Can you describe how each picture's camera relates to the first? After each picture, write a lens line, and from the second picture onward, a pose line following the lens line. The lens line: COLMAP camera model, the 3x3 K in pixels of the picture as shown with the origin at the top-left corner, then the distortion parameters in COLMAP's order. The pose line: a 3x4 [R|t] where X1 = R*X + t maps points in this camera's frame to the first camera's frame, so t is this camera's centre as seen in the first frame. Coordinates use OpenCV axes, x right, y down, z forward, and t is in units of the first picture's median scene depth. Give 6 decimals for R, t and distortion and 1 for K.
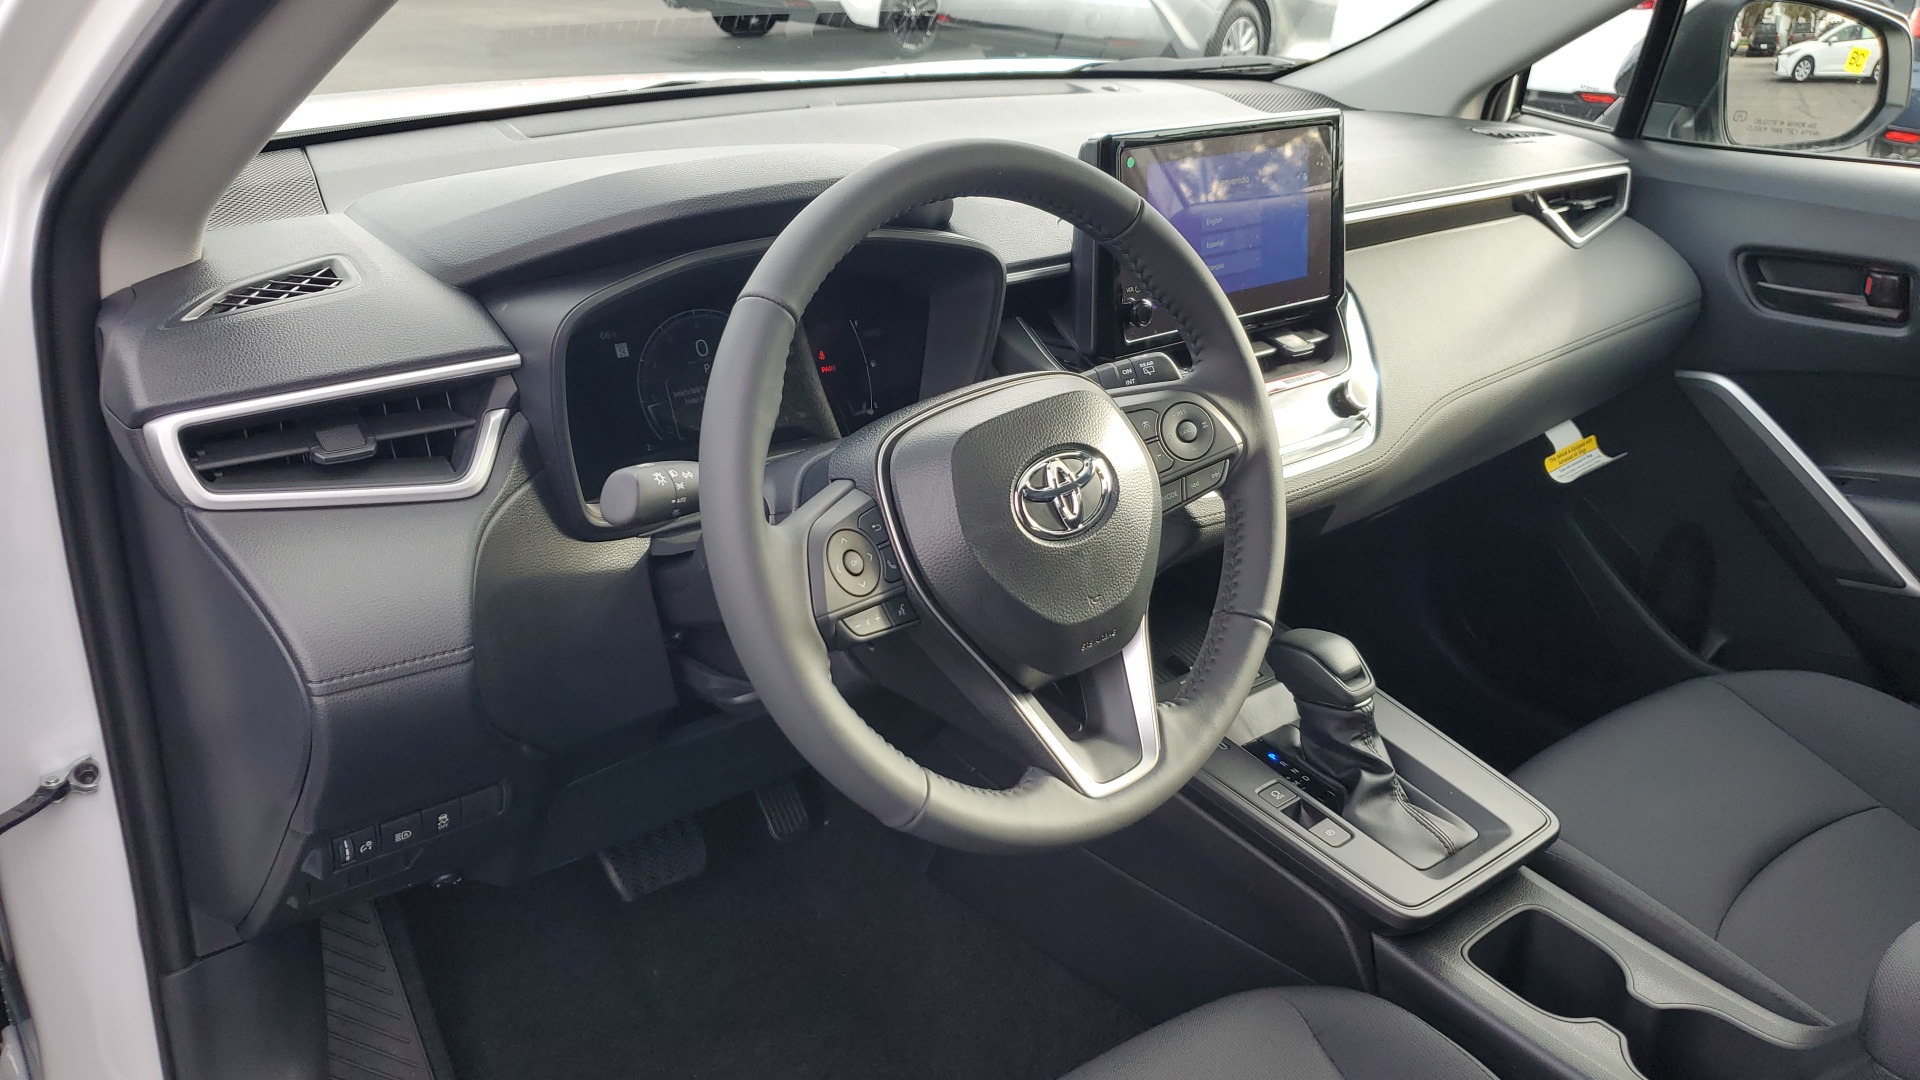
lens RADIAL K [[1504.2, 0, 955.2], [0, 1504.2, 534.2], [0, 0, 1]] dist [0.013471, 0.000935]
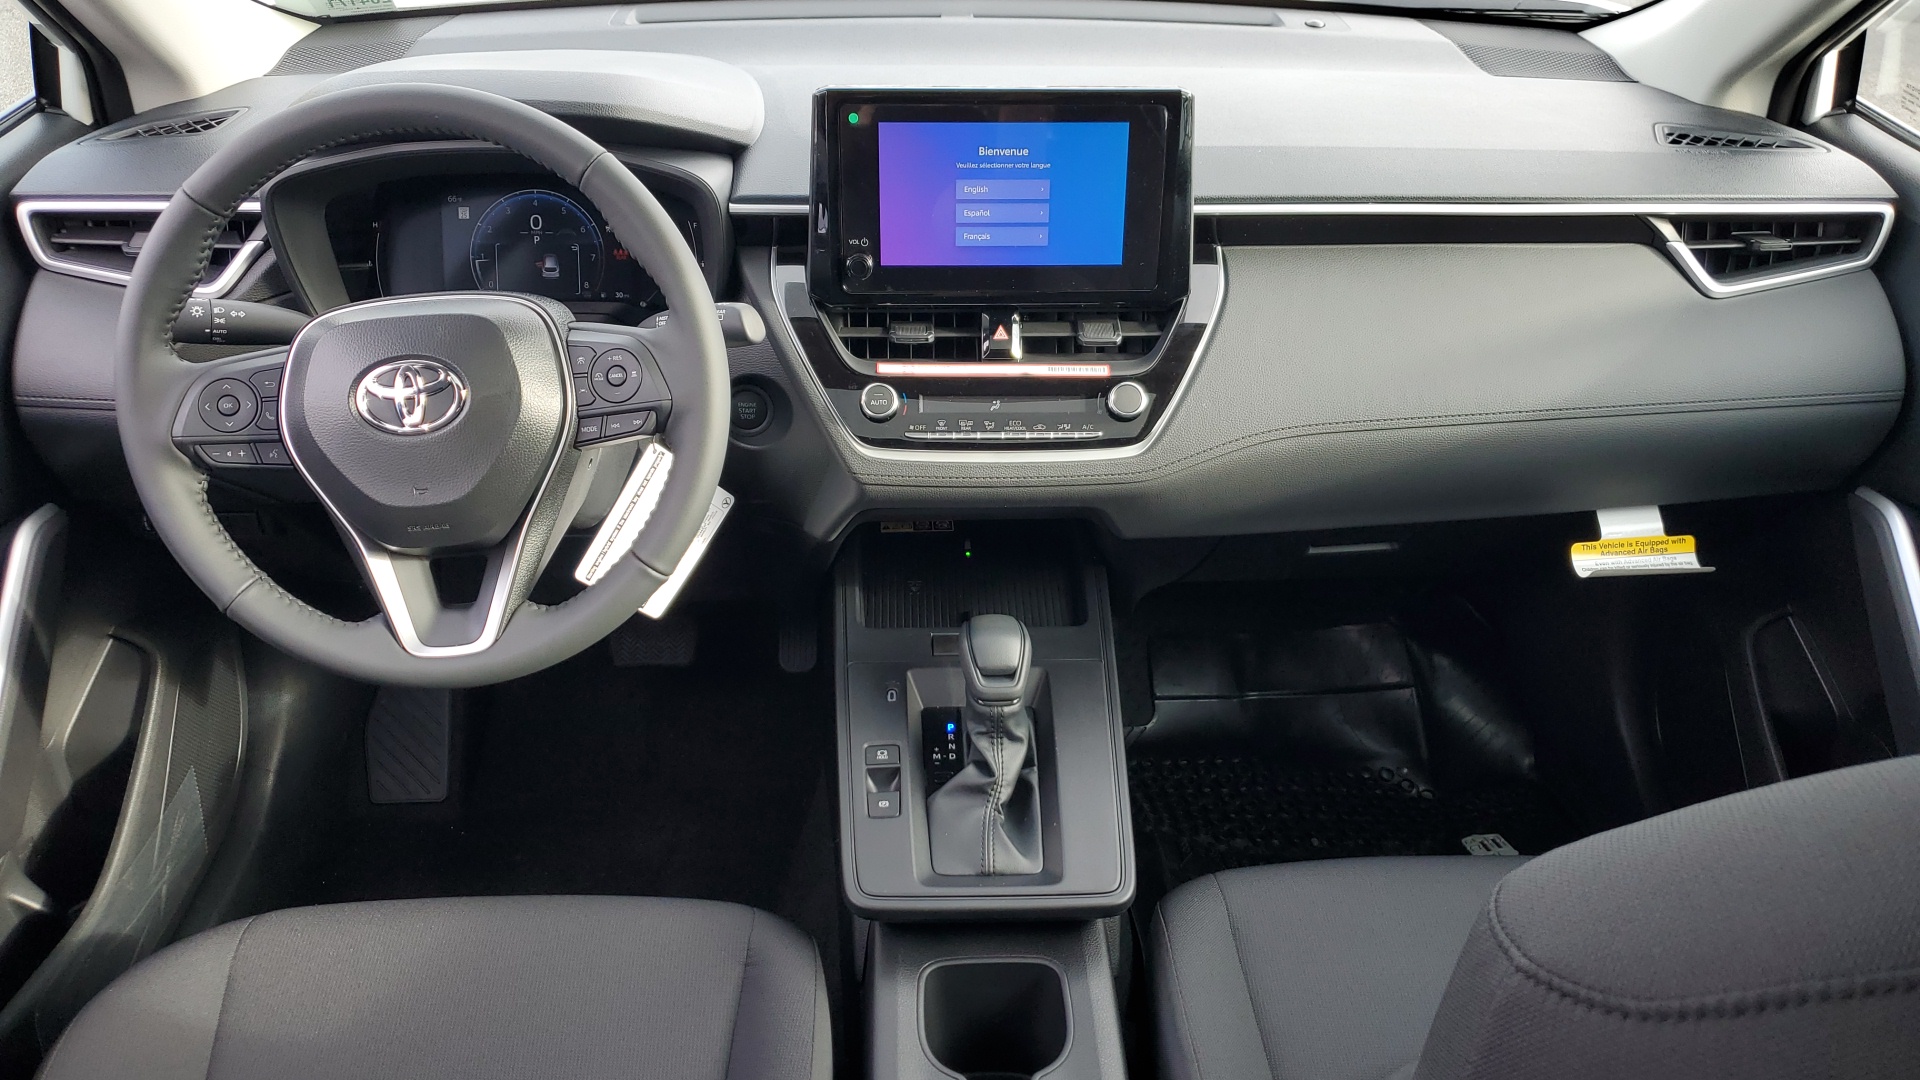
lens RADIAL K [[1504.2, 0, 992.6], [0, 1504.2, 515.2], [0, 0, 1]] dist [0.013471, 0.000935]
pose [[0.799054, 0.279955, -0.532107, 0.756631], [-0.230549, 0.960004, 0.158871, -0.160527], [0.555301, -0.004269, 0.831639, 0.185502]]
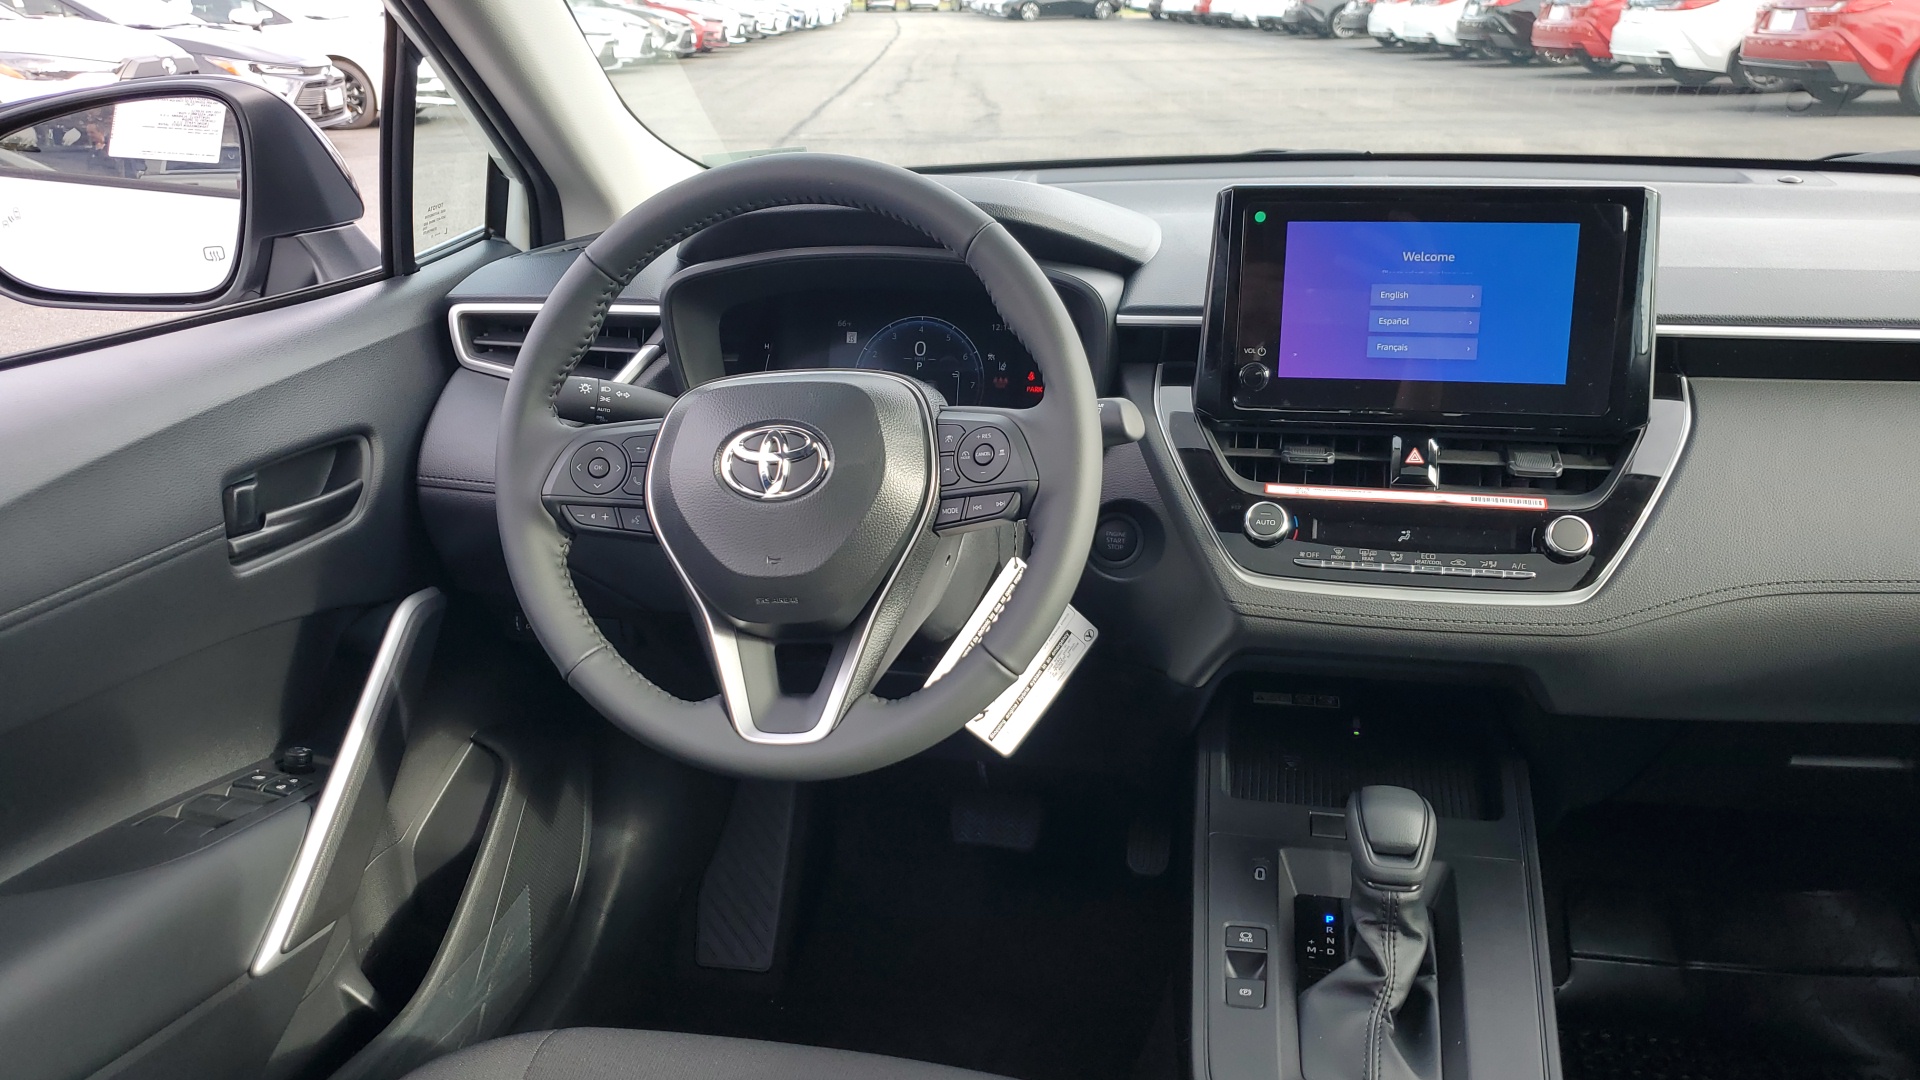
lens RADIAL K [[1504.2, 0, 977.2], [0, 1504.2, 547.4], [0, 0, 1]] dist [0.013471, 0.000935]
pose [[0.621168, 0.220258, -0.752089, 0.706699], [-0.273666, 0.960240, 0.055190, -0.048048], [0.734342, 0.171538, 0.656747, 0.268437]]
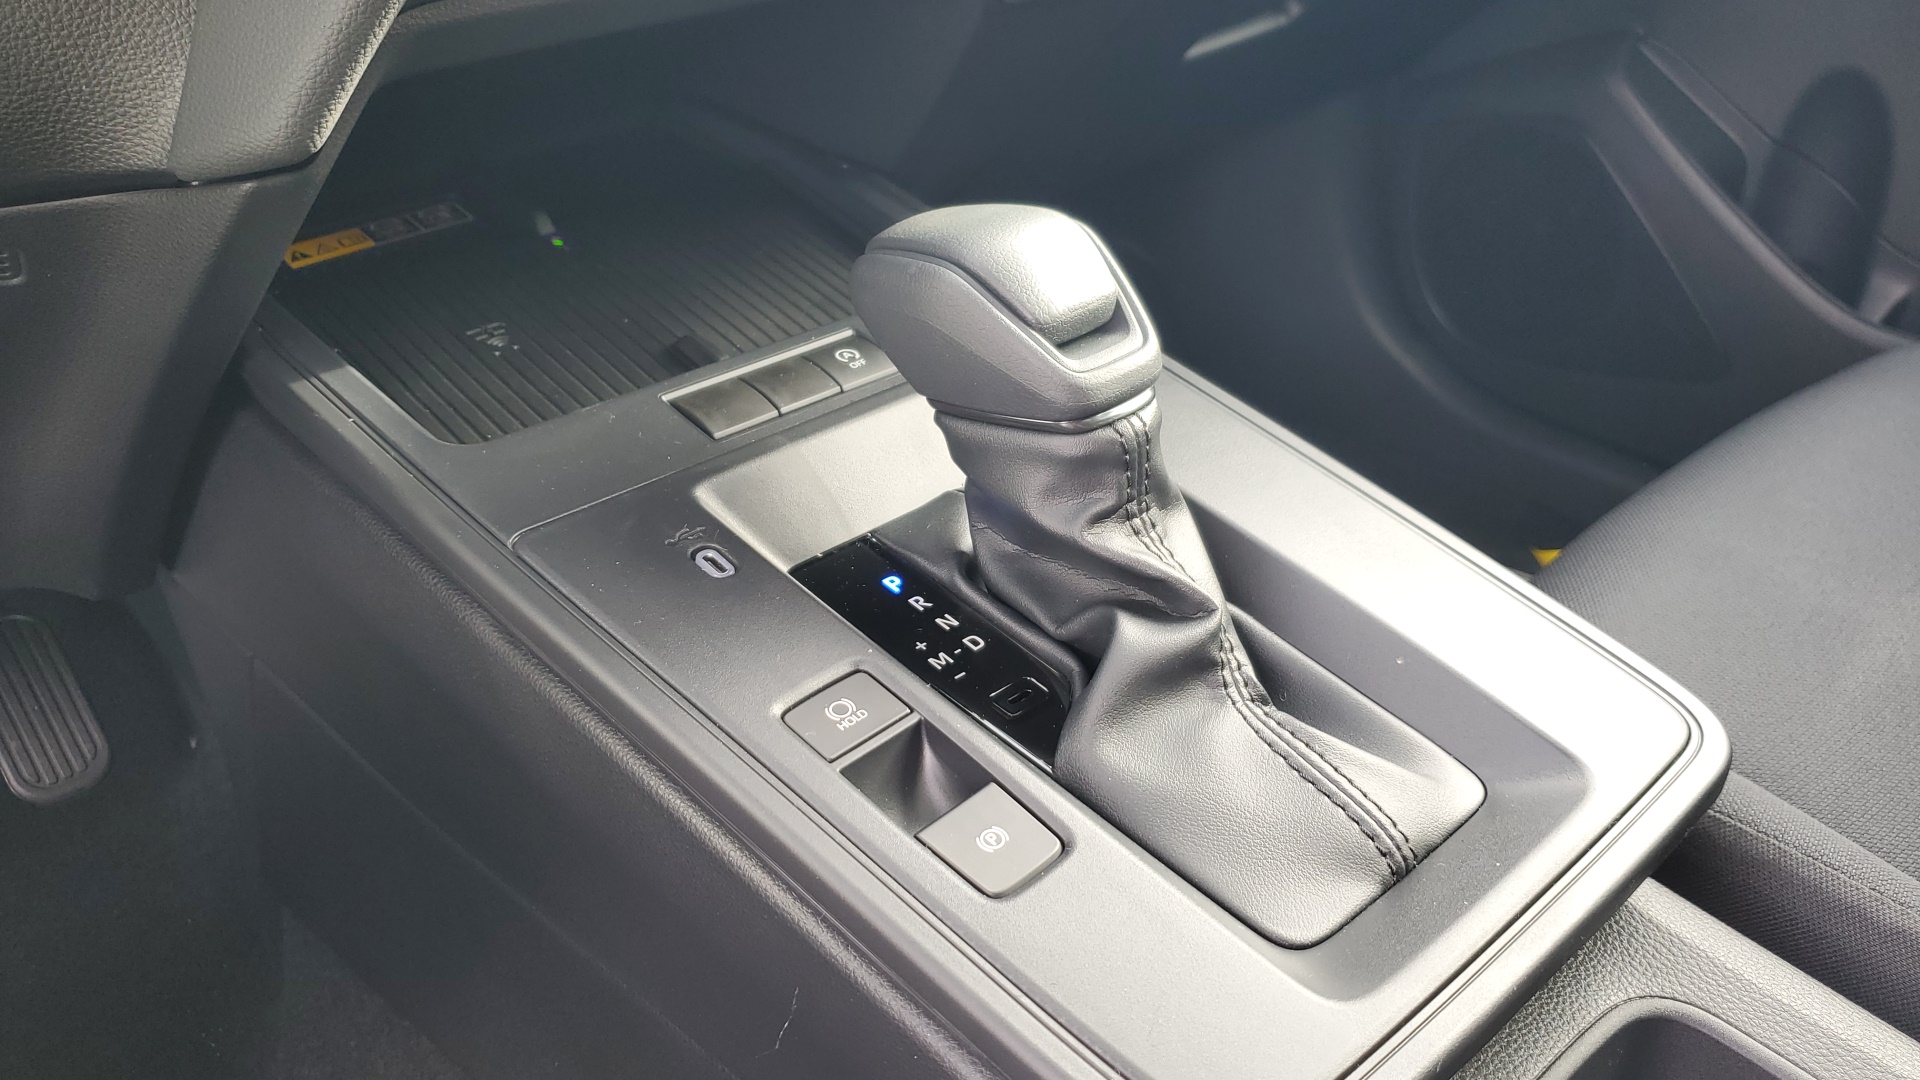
lens RADIAL K [[1504.2, 0, 955.6], [0, 1504.2, 538.5], [0, 0, 1]] dist [0.013471, 0.000935]
pose [[0.997743, -0.064571, 0.018416, 0.228182], [0.061392, 0.988350, 0.139266, 0.092883], [-0.027194, -0.137821, 0.990084, 0.679042]]
